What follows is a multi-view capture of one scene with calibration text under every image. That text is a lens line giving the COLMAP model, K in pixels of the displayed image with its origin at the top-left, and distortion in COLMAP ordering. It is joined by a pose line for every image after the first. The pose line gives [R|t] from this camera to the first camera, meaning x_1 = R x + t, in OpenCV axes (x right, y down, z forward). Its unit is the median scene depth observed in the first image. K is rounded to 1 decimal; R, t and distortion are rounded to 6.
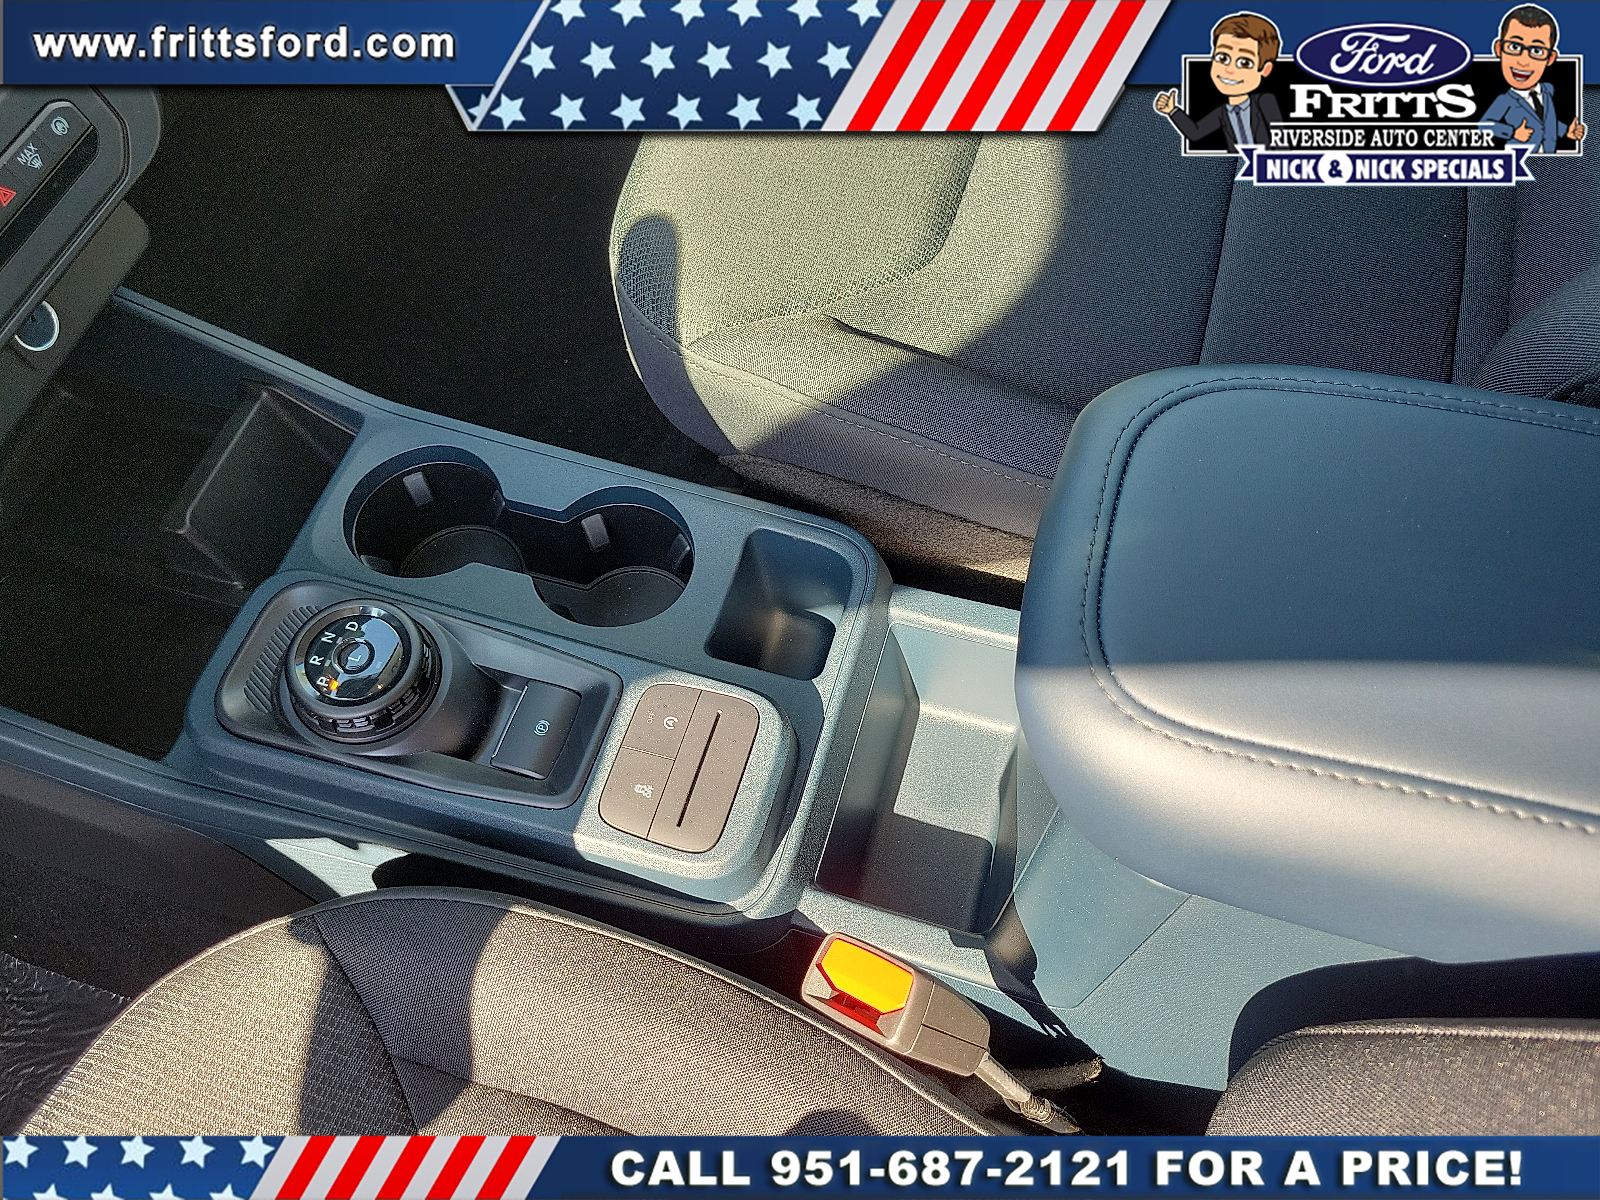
lens RADIAL K [[1235.9, 0, 790.0], [0, 1235.9, 600.6], [0, 0, 1]] dist [0.029279, -0.009933]
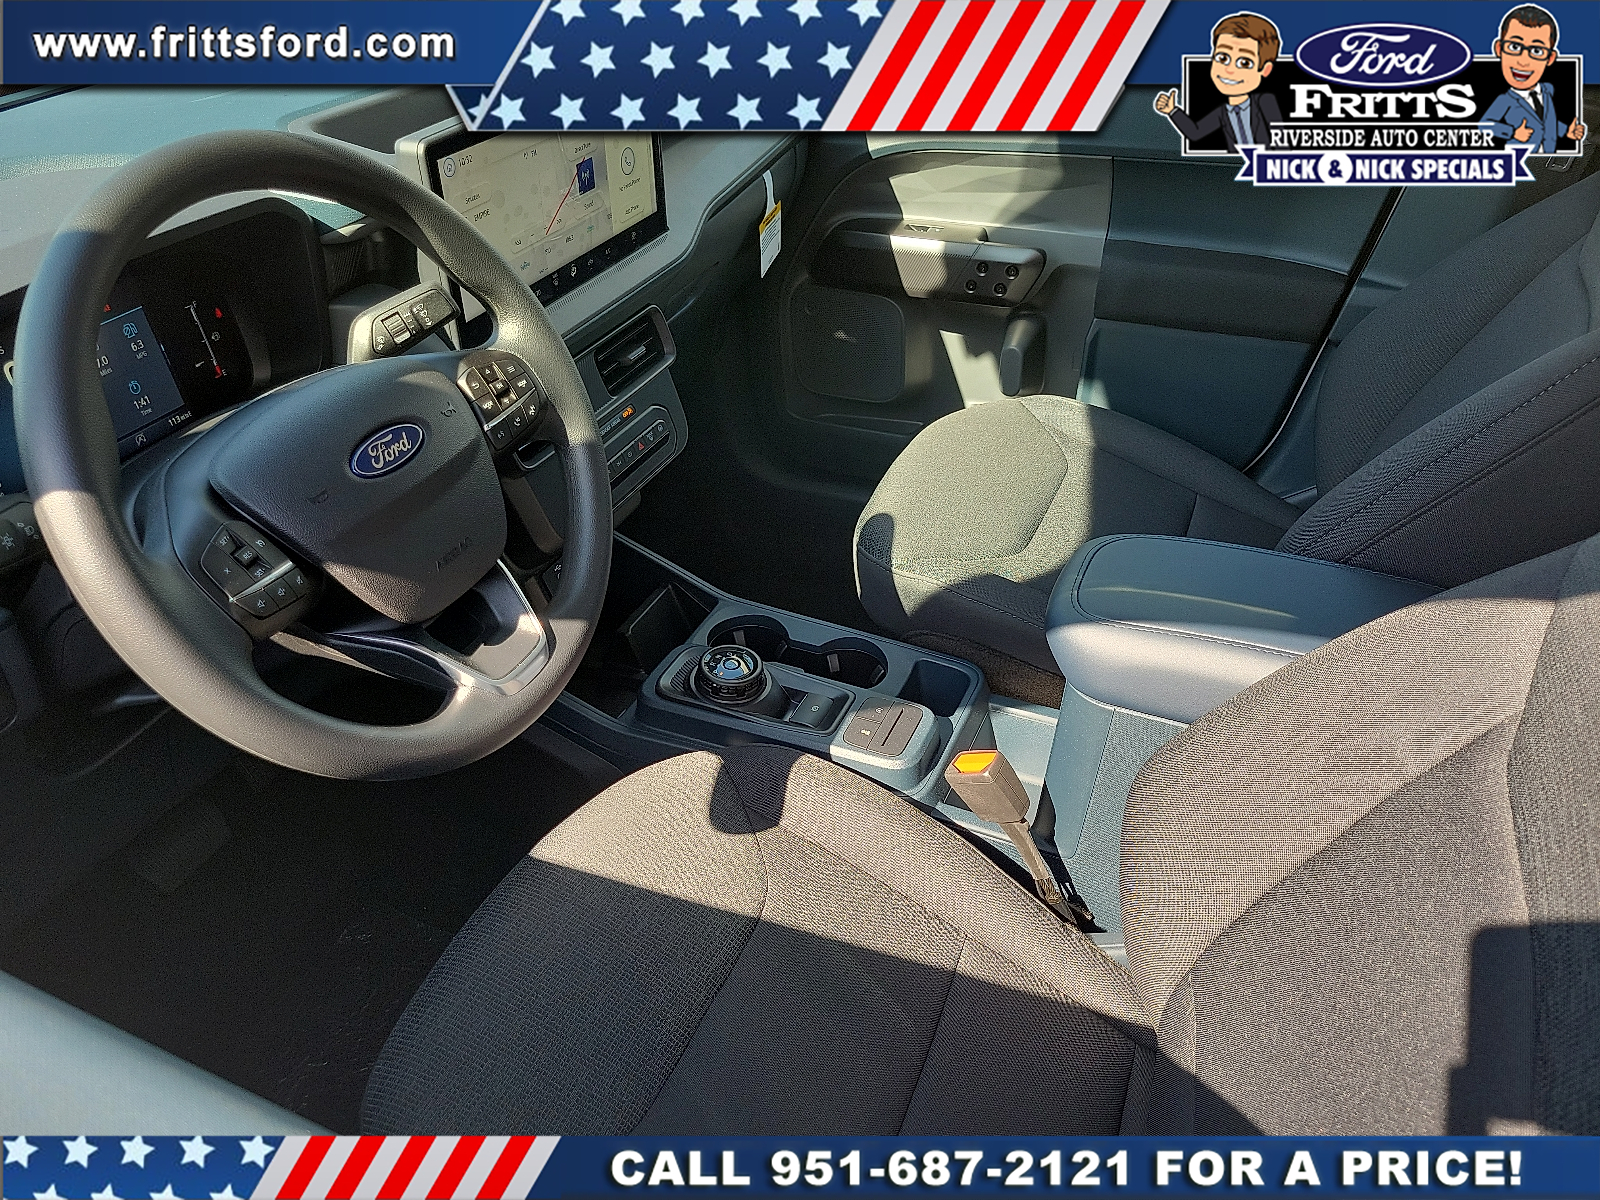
lens RADIAL K [[1235.9, 0, 795.0], [0, 1235.9, 595.3], [0, 0, 1]] dist [0.029279, -0.009933]
pose [[0.991123, 0.106007, -0.080238, -0.081382], [-0.130004, 0.899092, -0.418009, 0.698189], [0.027830, 0.424730, 0.904892, -0.805810]]
